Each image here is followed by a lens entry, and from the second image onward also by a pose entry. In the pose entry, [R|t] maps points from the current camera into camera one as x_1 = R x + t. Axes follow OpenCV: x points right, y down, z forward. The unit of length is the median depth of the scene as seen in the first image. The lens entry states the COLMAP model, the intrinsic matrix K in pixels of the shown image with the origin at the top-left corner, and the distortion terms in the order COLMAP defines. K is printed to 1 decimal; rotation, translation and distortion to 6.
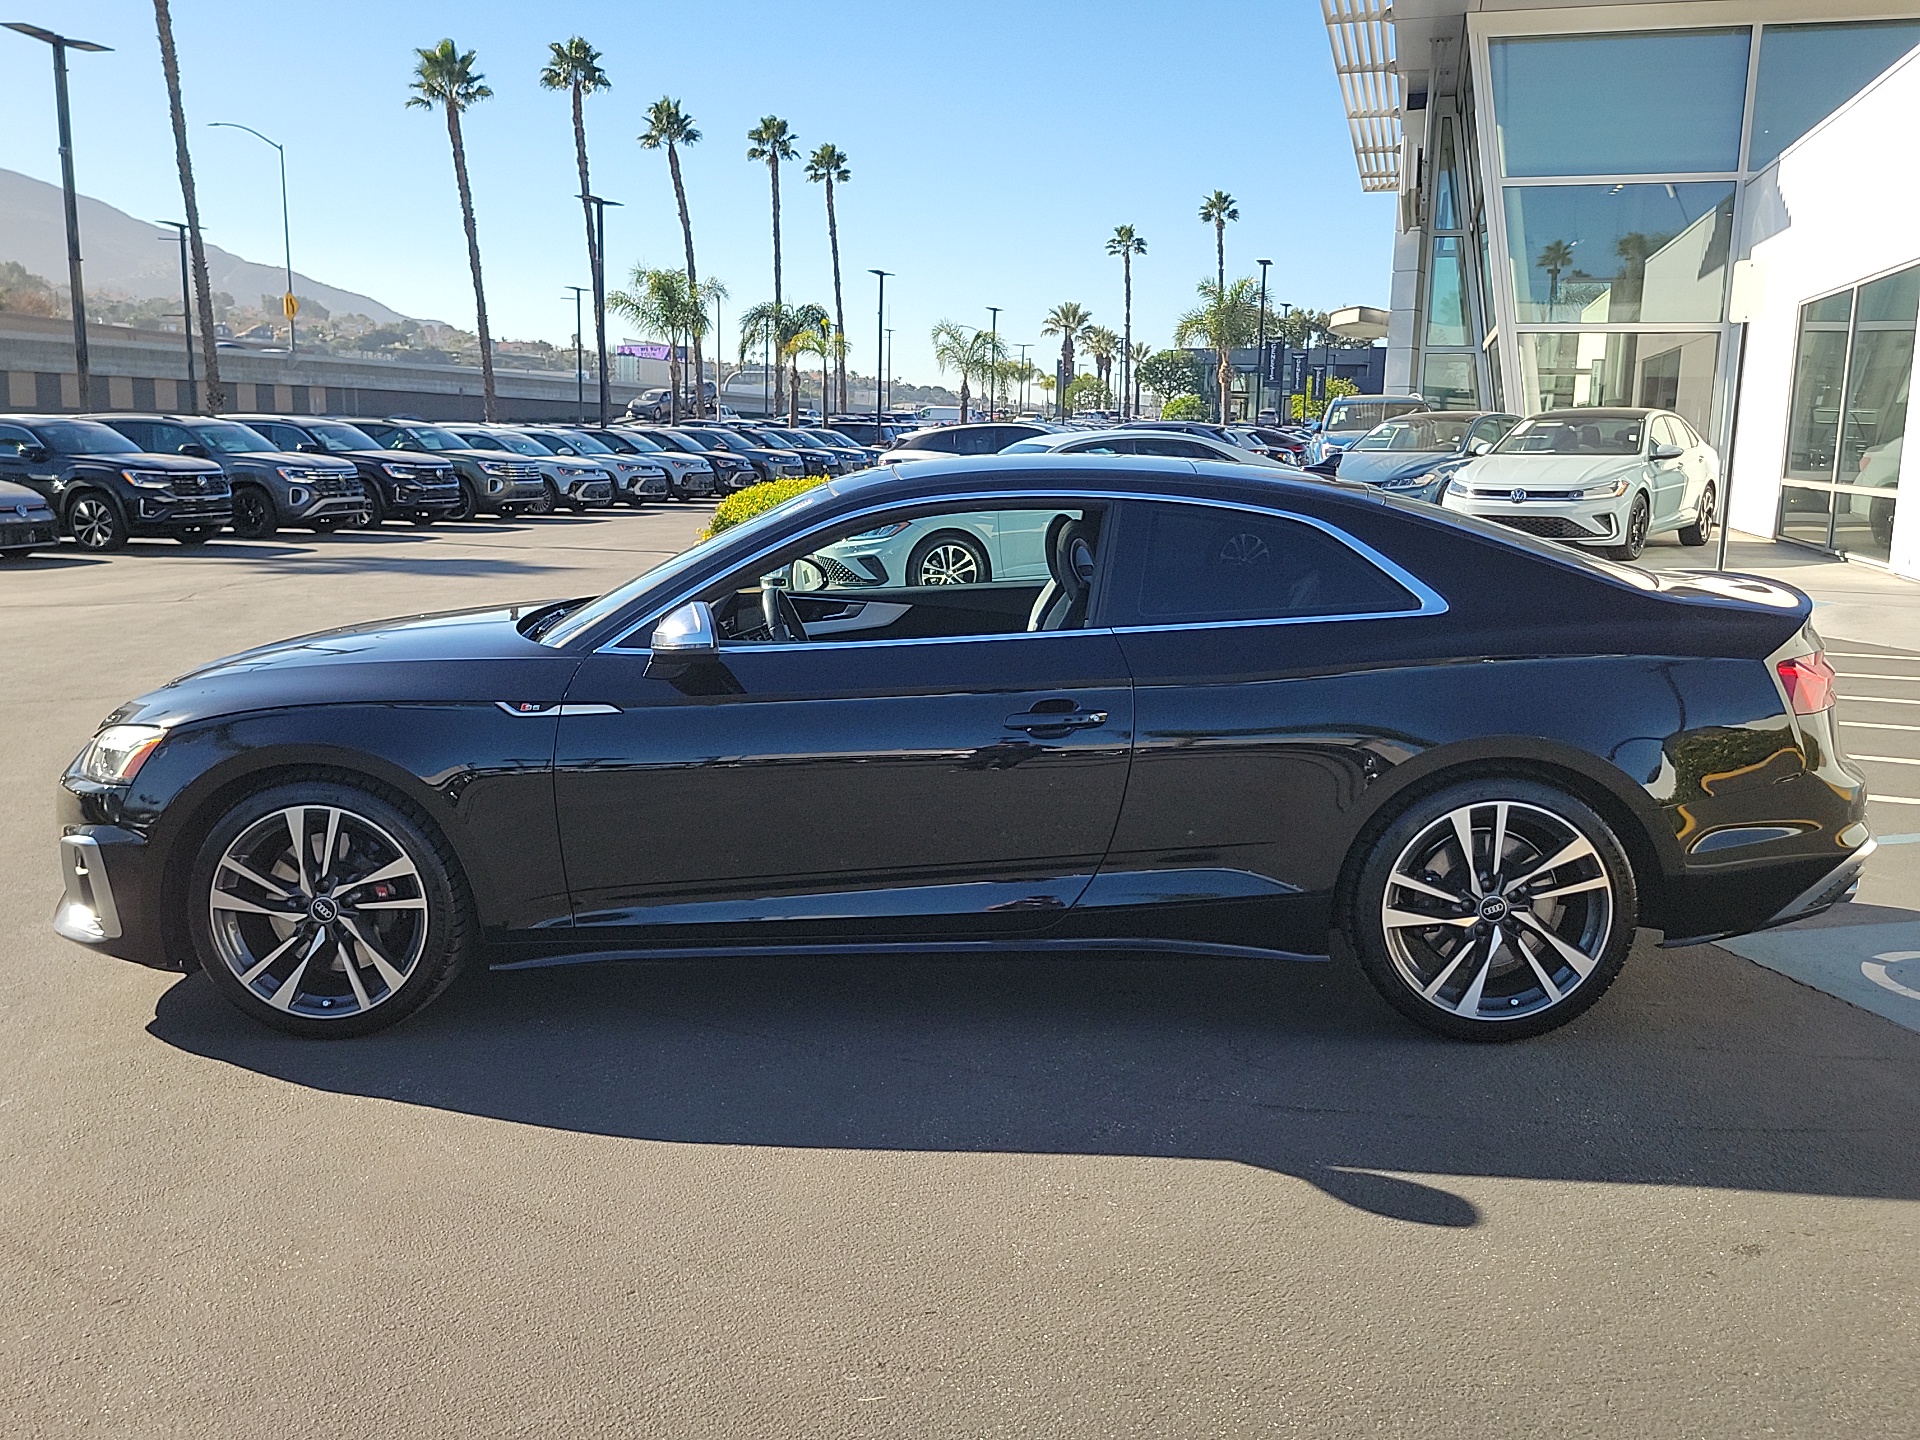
lens RADIAL K [[1705.4, 0, 957.3], [0, 1705.4, 721.1], [0, 0, 1]] dist [0.030855, -0.020341]
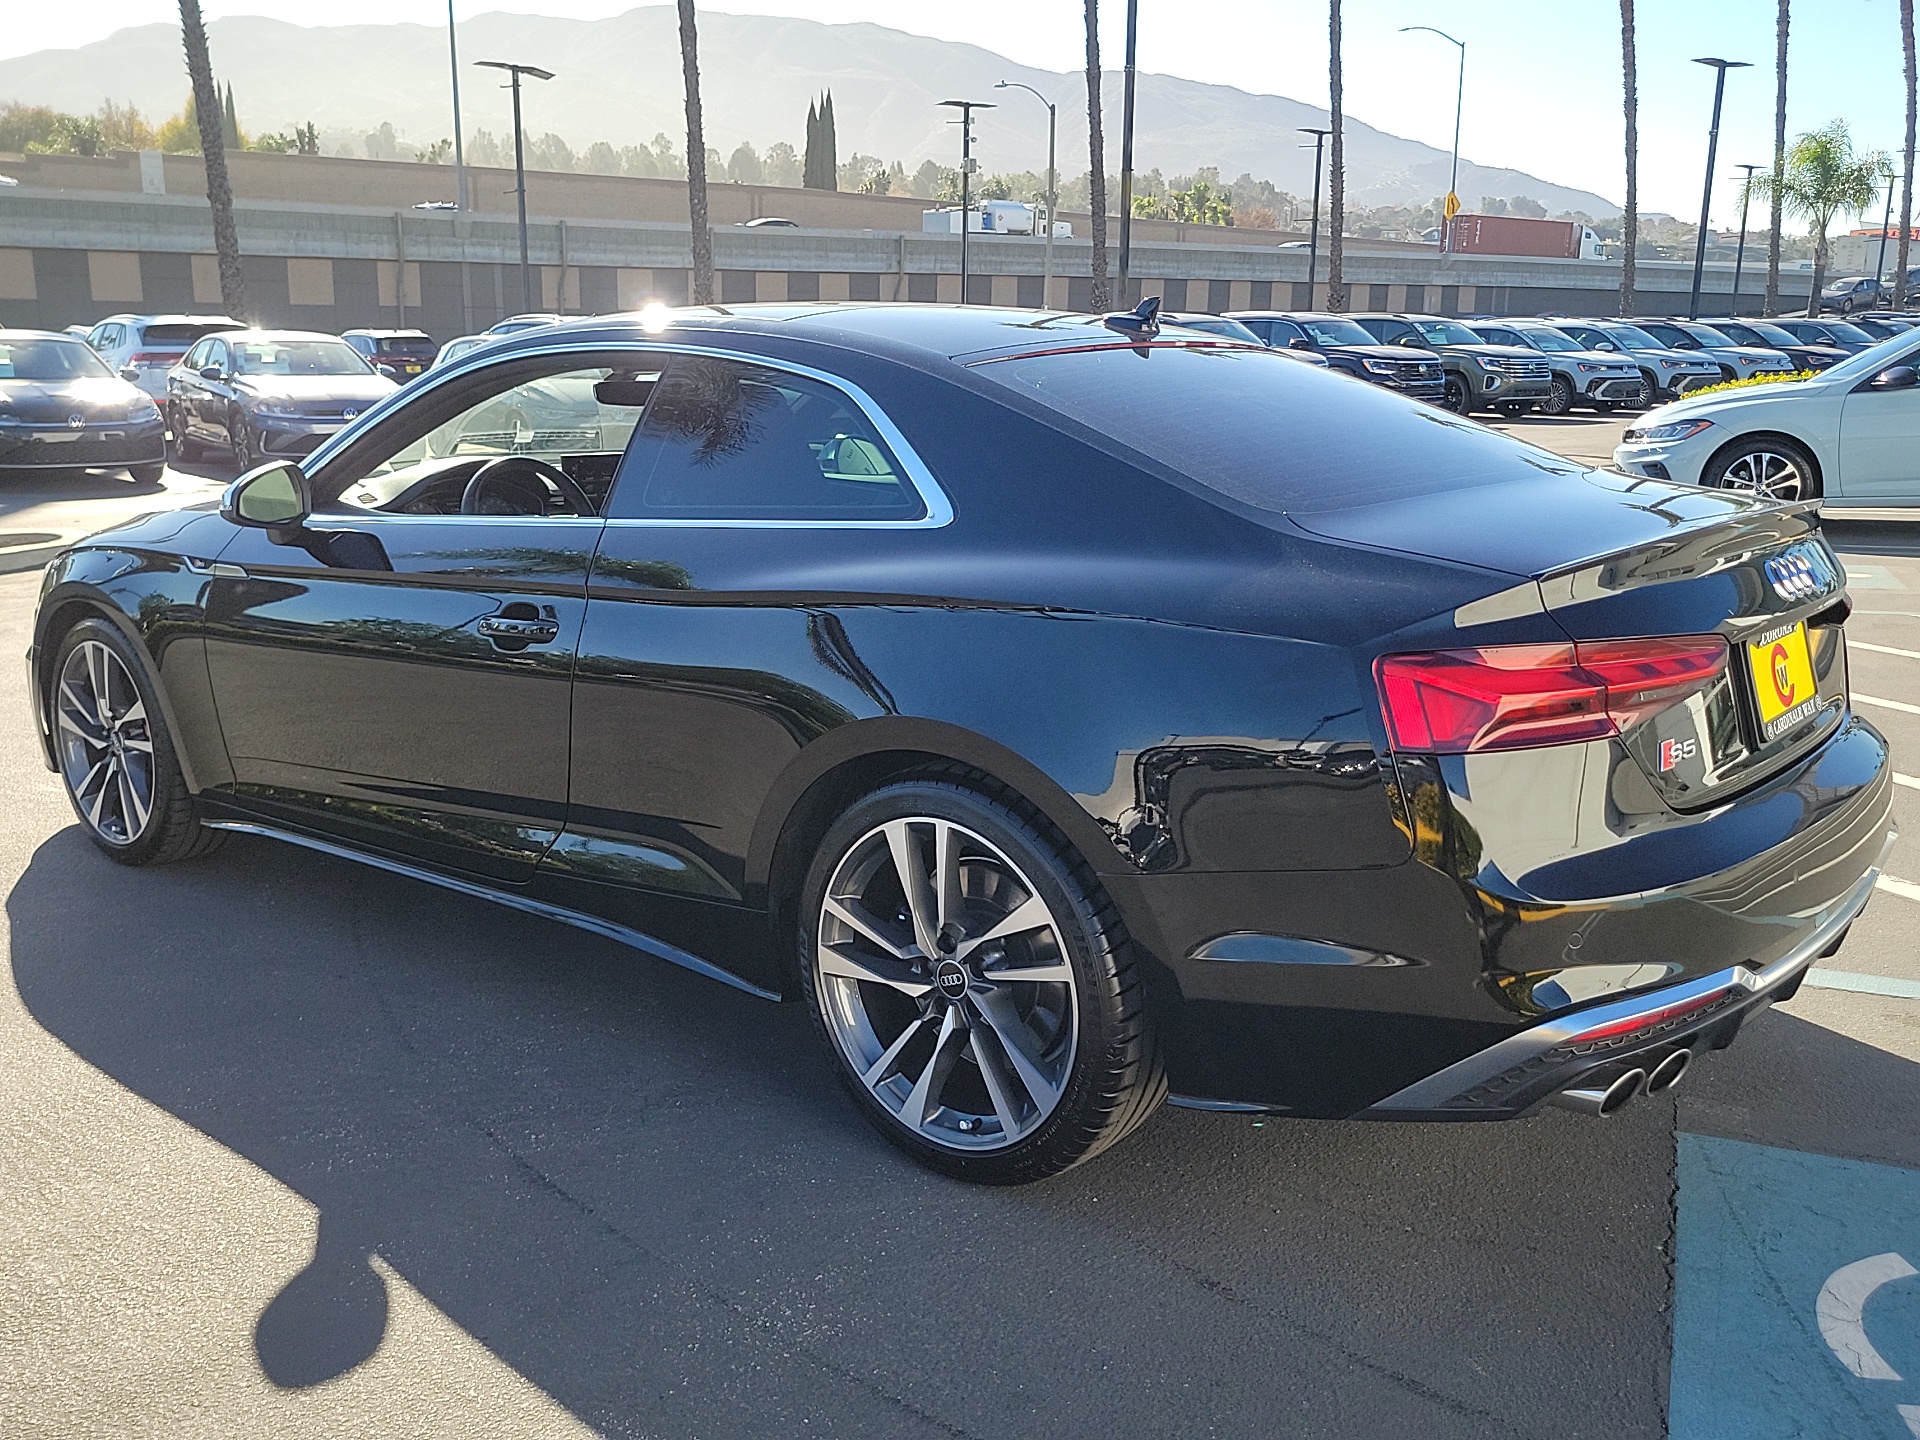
lens RADIAL K [[1705.4, 0, 962.2], [0, 1705.4, 728.5], [0, 0, 1]] dist [0.030855, -0.020341]
pose [[0.793138, 0.129237, -0.595172, 0.084774], [-0.093367, 0.991476, 0.090870, -0.005785], [0.601843, -0.016503, 0.798444, 0.057521]]
